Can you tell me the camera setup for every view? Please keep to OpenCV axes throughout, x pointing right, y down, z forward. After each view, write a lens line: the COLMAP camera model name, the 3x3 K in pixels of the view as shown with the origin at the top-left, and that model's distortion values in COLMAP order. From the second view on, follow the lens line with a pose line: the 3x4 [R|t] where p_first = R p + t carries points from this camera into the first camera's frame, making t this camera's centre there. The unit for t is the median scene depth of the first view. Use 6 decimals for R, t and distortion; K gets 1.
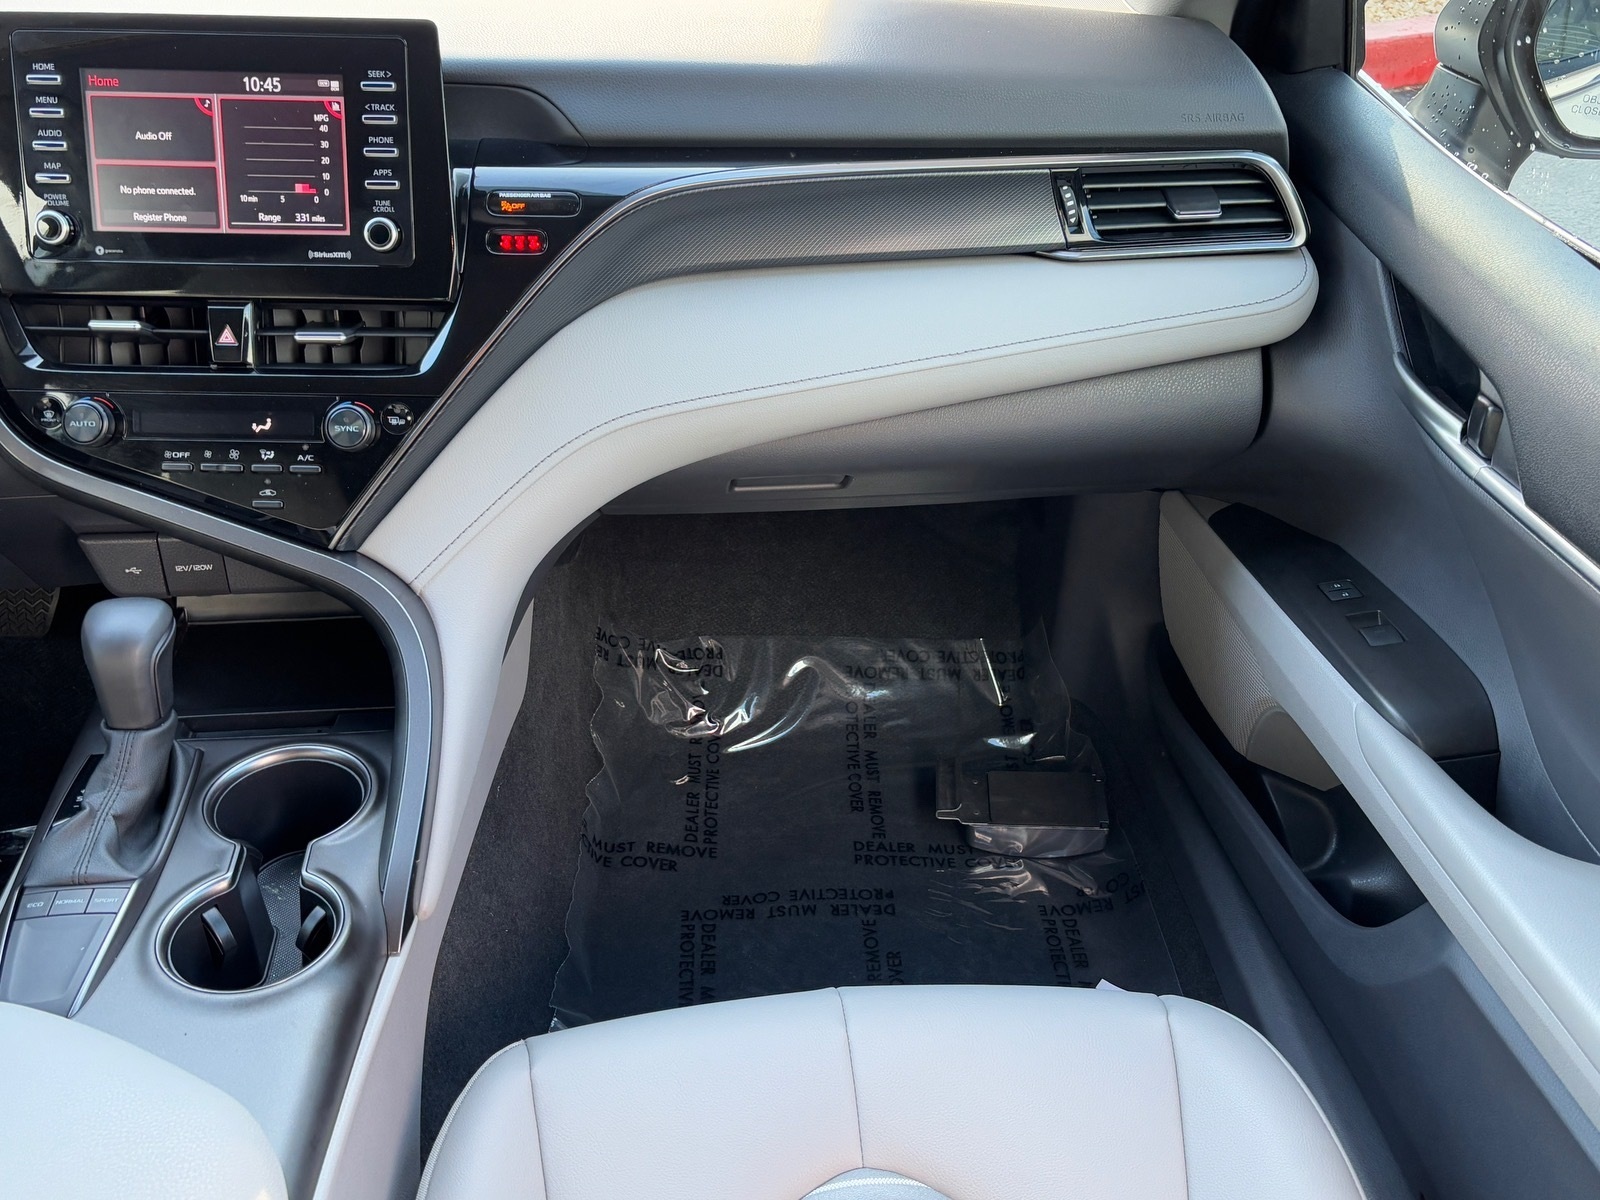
lens RADIAL K [[1536.4, 0, 811.7], [0, 1536.4, 616.6], [0, 0, 1]] dist [-0.000007, 0.045994]
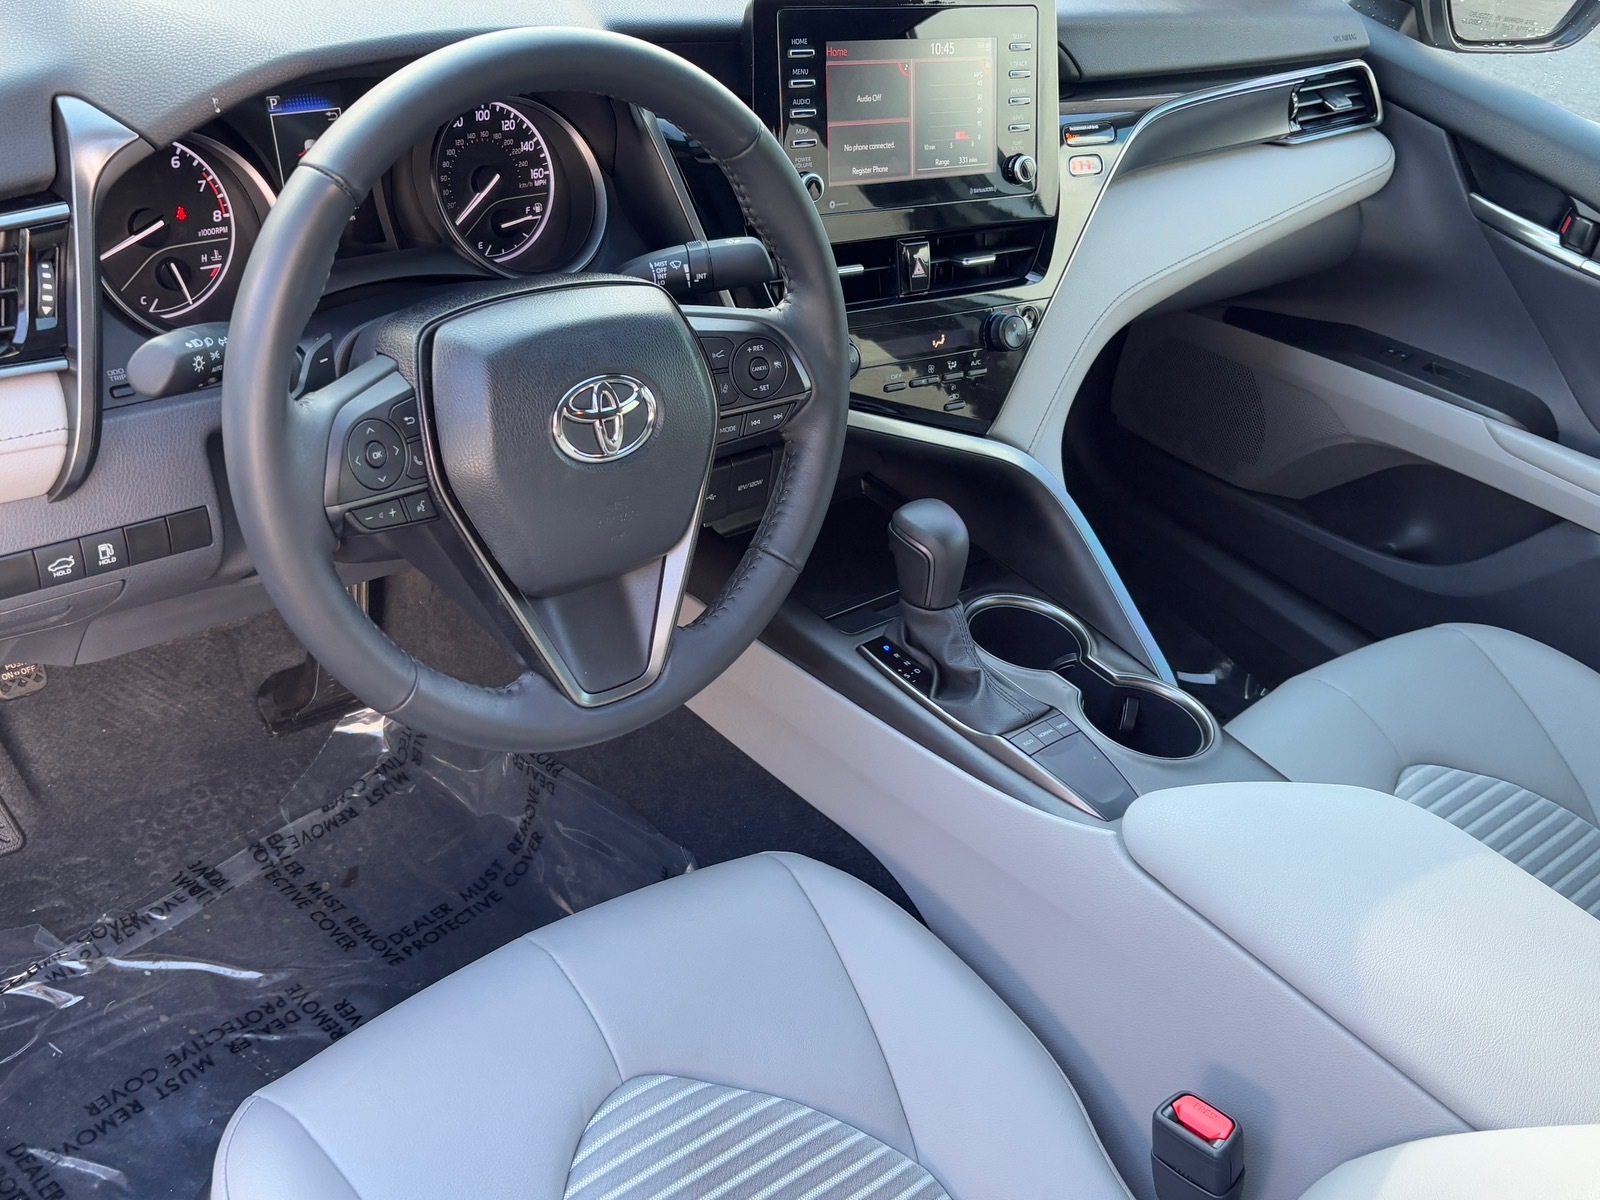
lens RADIAL K [[1633.0, 0, 776.7], [0, 1633.0, 664.3], [0, 0, 1]] dist [-0.003811, -0.012332]
pose [[0.801555, -0.244705, 0.545554, -1.216876], [0.168973, 0.967931, 0.185896, -0.139682], [-0.573548, -0.056822, 0.817199, 0.029024]]
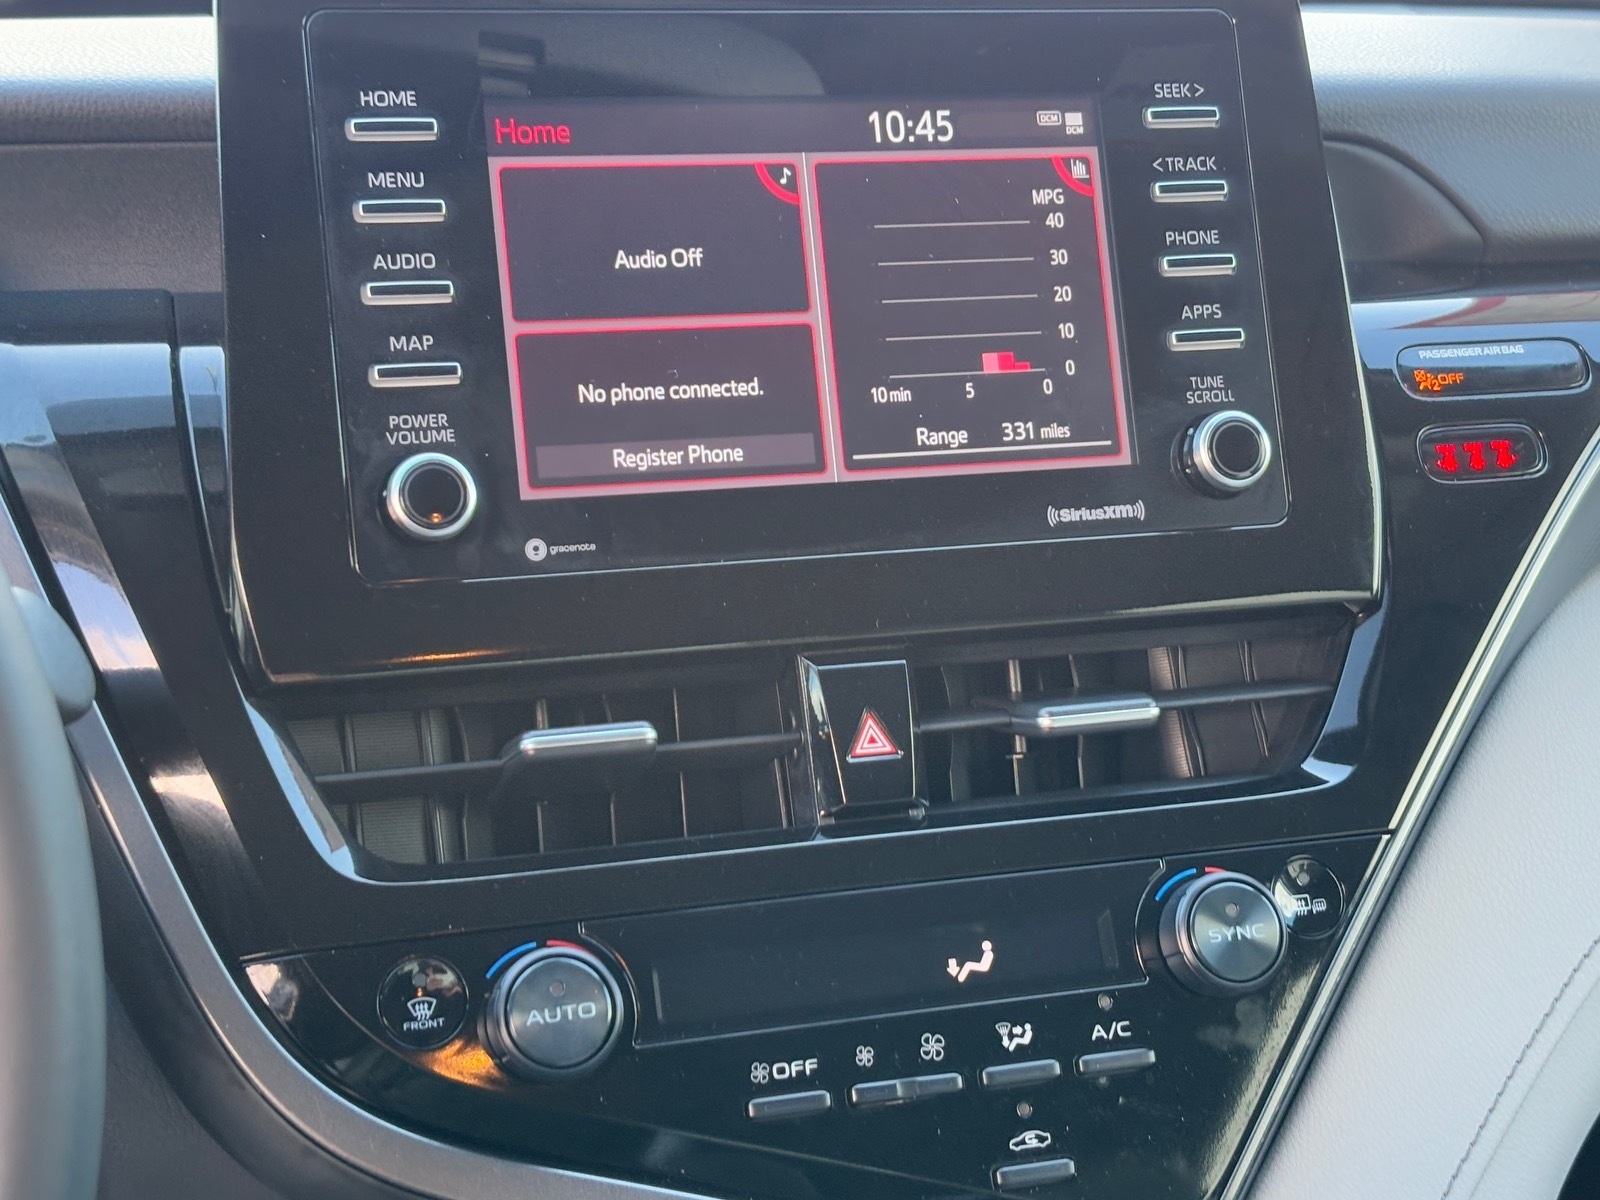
lens RADIAL K [[2554.4, 0, 798.8], [0, 2554.4, 589.6], [0, 0, 1]] dist [0.255501, -0.980063]
pose [[0.945480, -0.082622, 0.315026, -0.593638], [0.175731, 0.943814, -0.279883, -0.042125], [-0.274201, 0.319983, 0.906876, 0.415916]]
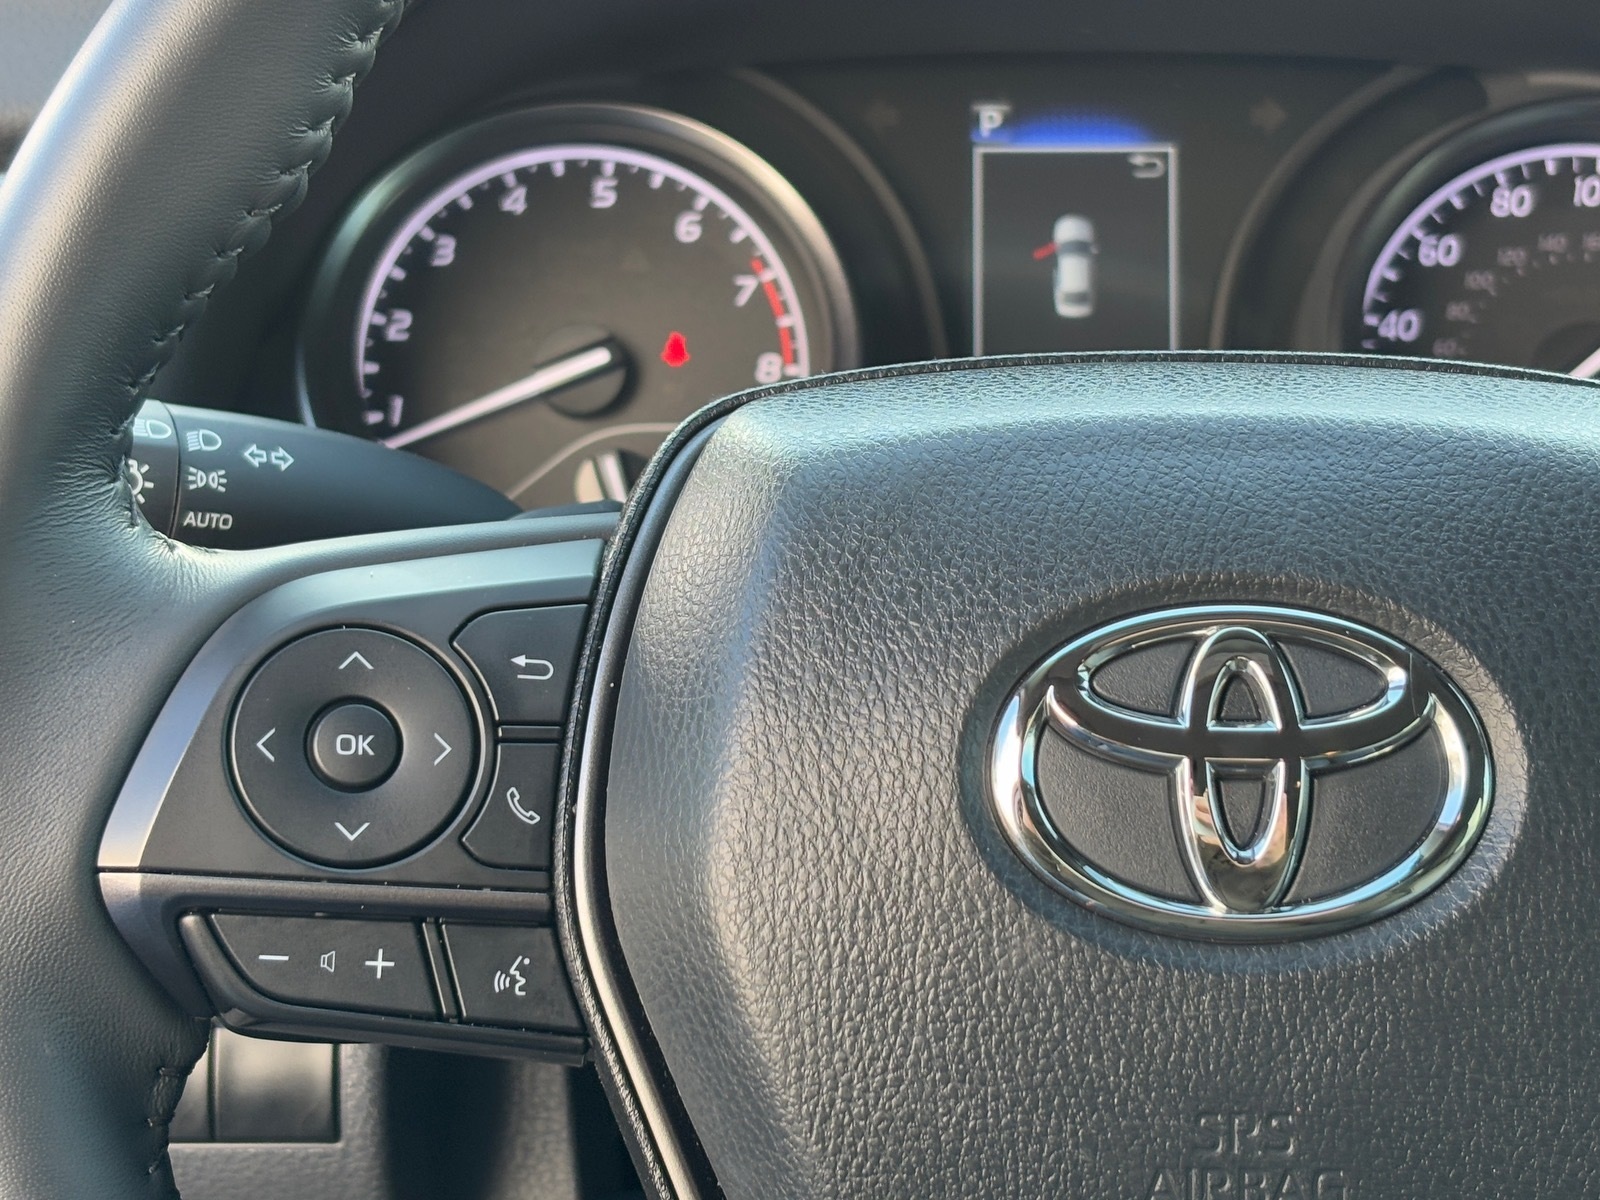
lens RADIAL K [[2951.4, 0, 800.0], [0, 2951.4, 600.0], [0, 0, 1]] dist [0.216861, -1.317575]
pose [[0.995929, 0.024859, -0.086647, -0.795812], [-0.048780, 0.956947, -0.286135, -0.021518], [0.075804, 0.289197, 0.954264, 0.419847]]
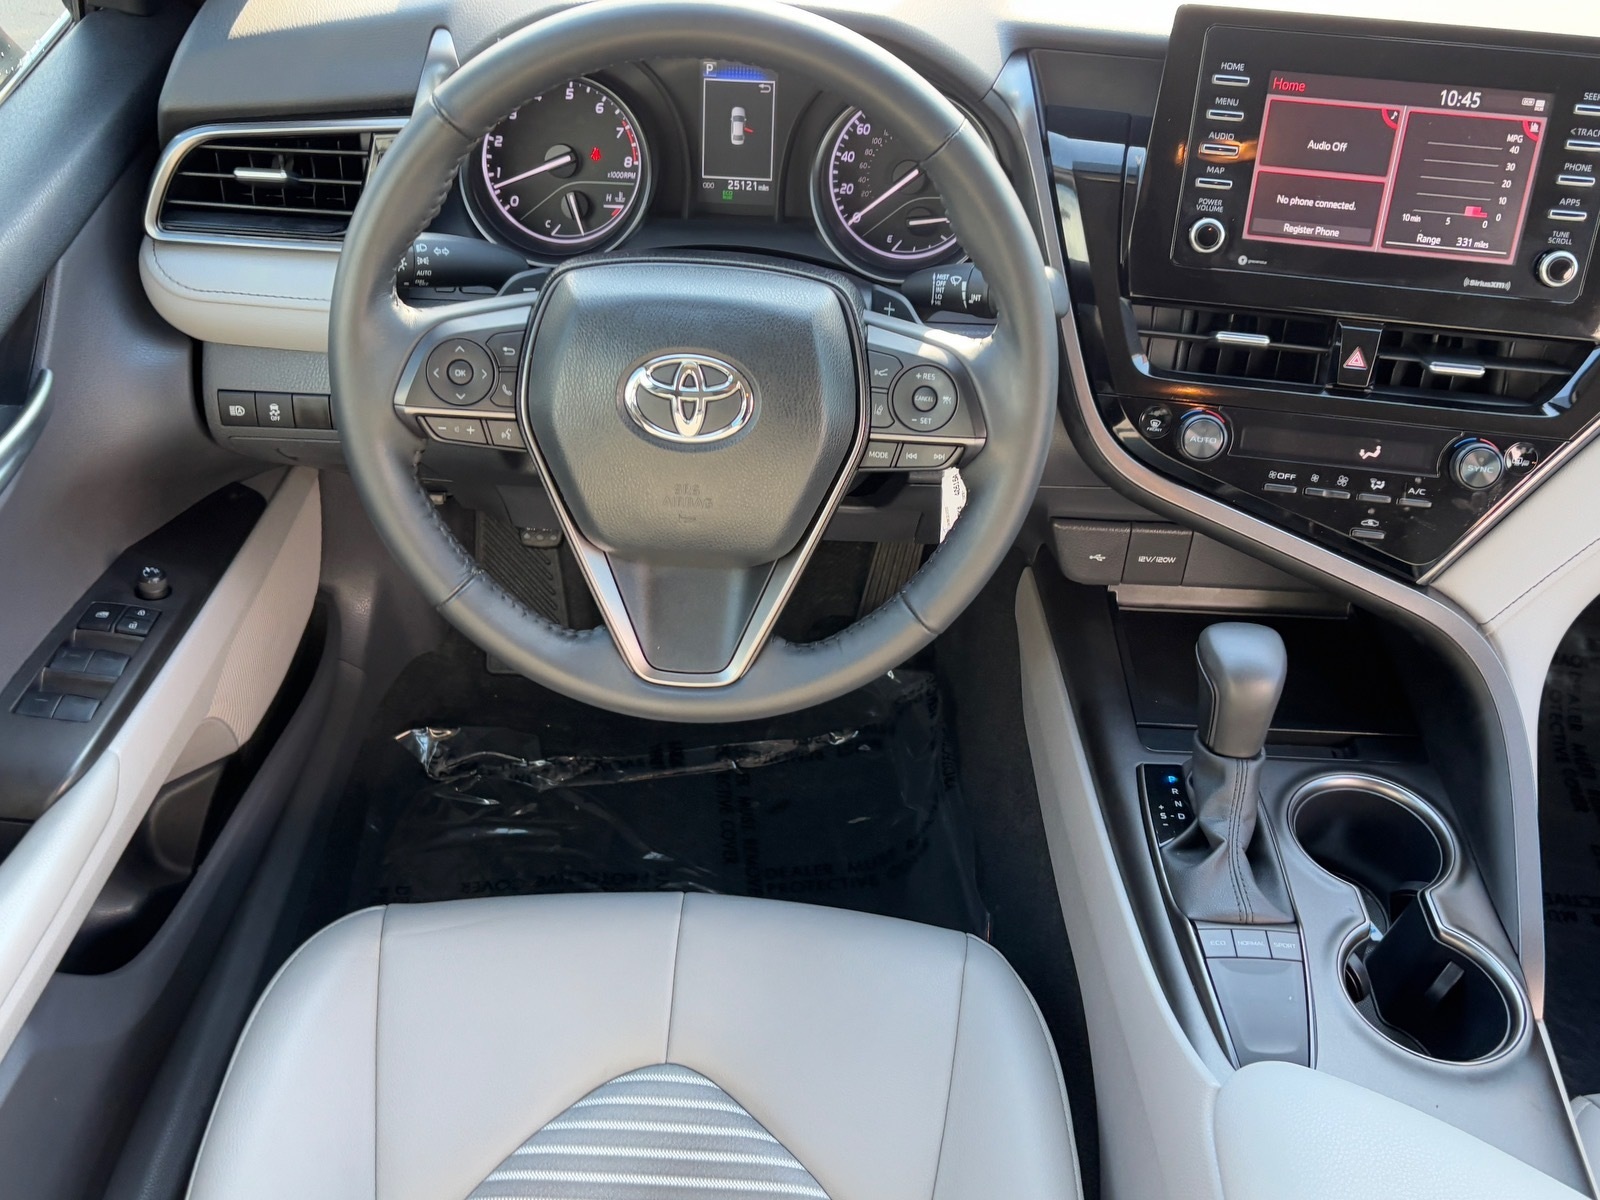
lens RADIAL K [[1536.4, 0, 811.7], [0, 1536.4, 616.6], [0, 0, 1]] dist [-0.000007, 0.045994]
pose [[0.993286, 0.096346, -0.064030, -0.640668], [-0.088382, 0.989153, 0.117324, -0.105635], [0.074639, -0.110878, 0.991027, 0.003231]]
